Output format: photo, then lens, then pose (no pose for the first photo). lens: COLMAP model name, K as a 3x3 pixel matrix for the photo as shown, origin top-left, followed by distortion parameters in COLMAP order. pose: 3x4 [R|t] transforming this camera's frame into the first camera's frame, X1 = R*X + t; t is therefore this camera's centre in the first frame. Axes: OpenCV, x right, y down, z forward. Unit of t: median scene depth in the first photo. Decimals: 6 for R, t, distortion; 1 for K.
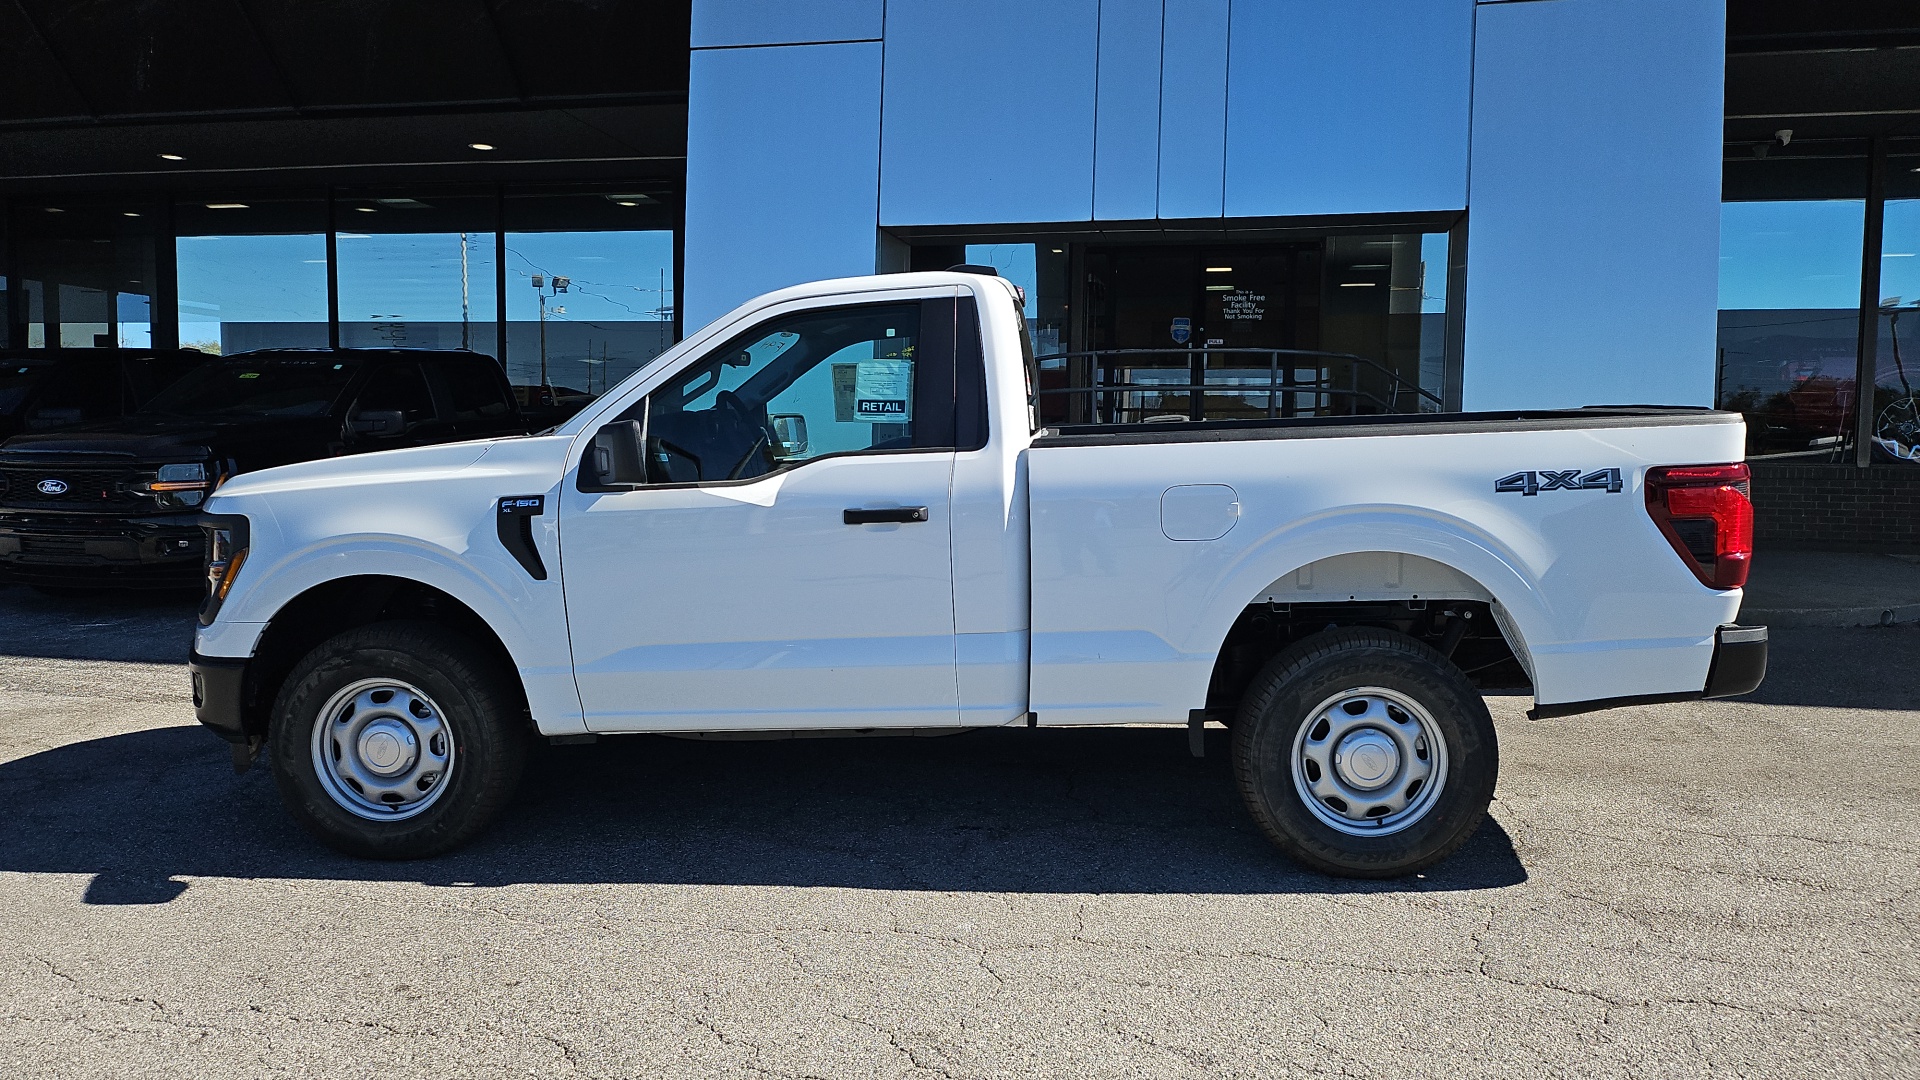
lens RADIAL K [[1400.1, 0, 957.3], [0, 1400.1, 542.3], [0, 0, 1]] dist [0.010156, -0.005963]
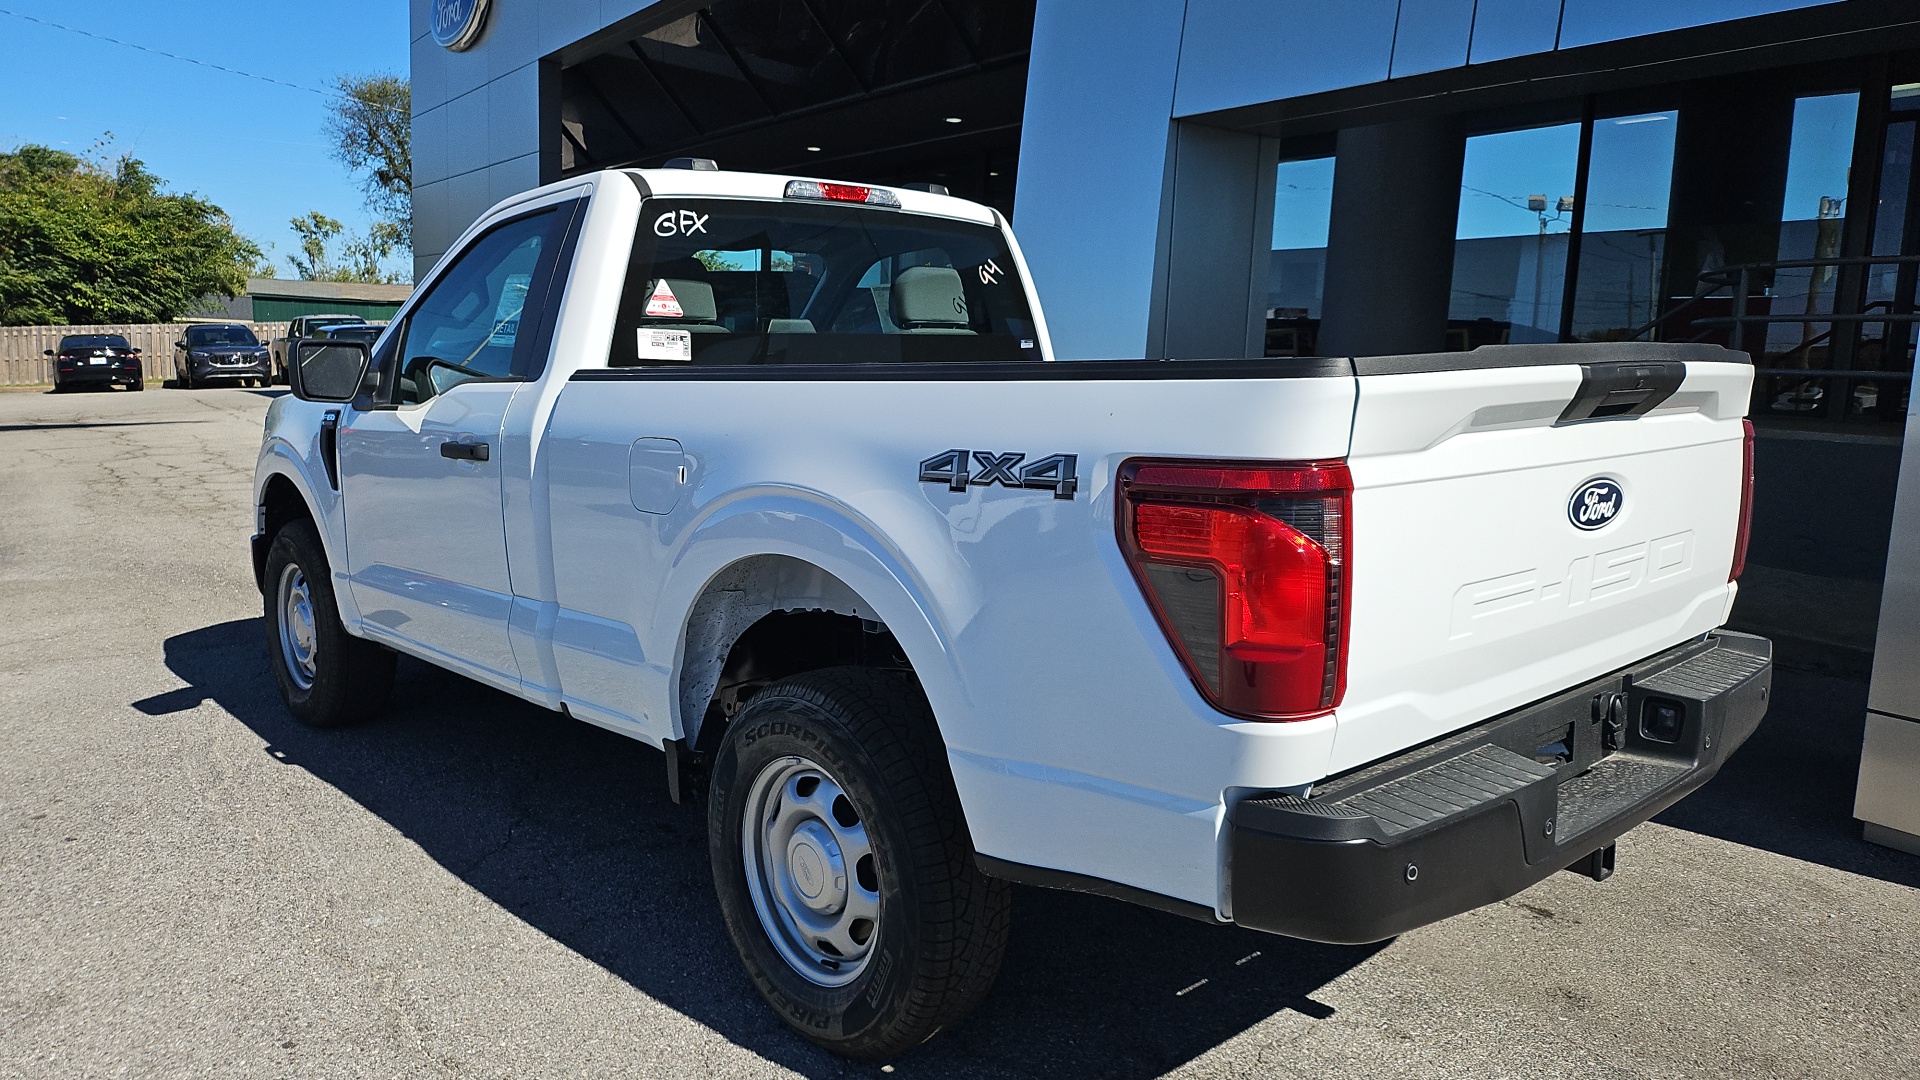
lens RADIAL K [[1400.1, 0, 1040.6], [0, 1400.1, 555.0], [0, 0, 1]] dist [0.010156, -0.005963]
pose [[0.724581, 0.118130, -0.678990, 0.819474], [-0.081008, 0.992970, 0.086309, -0.059299], [0.684413, -0.007535, 0.729056, 0.598267]]
